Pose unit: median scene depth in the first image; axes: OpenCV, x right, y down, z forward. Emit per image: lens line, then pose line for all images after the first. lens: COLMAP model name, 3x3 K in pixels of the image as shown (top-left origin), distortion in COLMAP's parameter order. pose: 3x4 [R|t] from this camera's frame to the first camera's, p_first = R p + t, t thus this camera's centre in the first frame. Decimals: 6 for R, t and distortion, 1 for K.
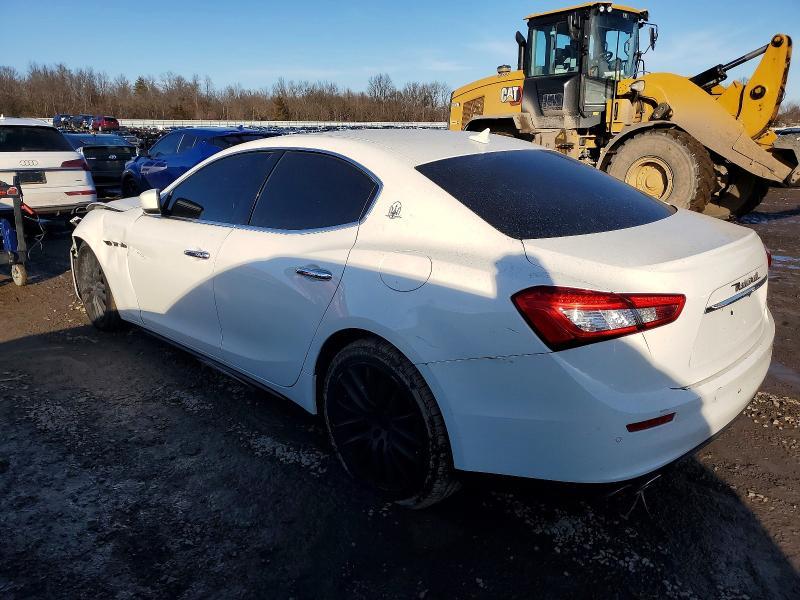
lens RADIAL K [[581.4, 0, 401.0], [0, 581.4, 298.8], [0, 0, 1]] dist [0.002518, 0.003714]
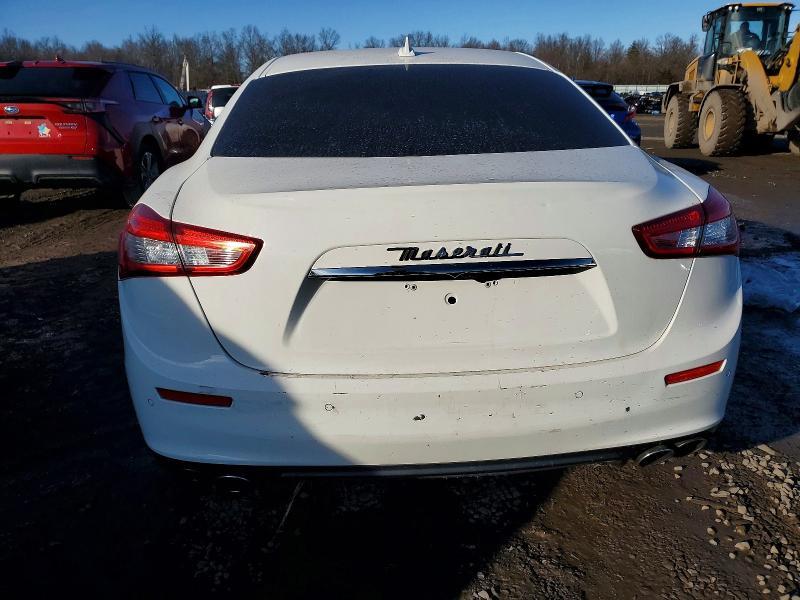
lens RADIAL K [[581.4, 0, 399.7], [0, 581.4, 299.7], [0, 0, 1]] dist [0.002518, 0.003714]
pose [[0.766549, 0.208149, -0.607517, 0.800094], [-0.175748, 0.977894, 0.113294, -0.035047], [0.617669, 0.019925, 0.786186, 0.417748]]
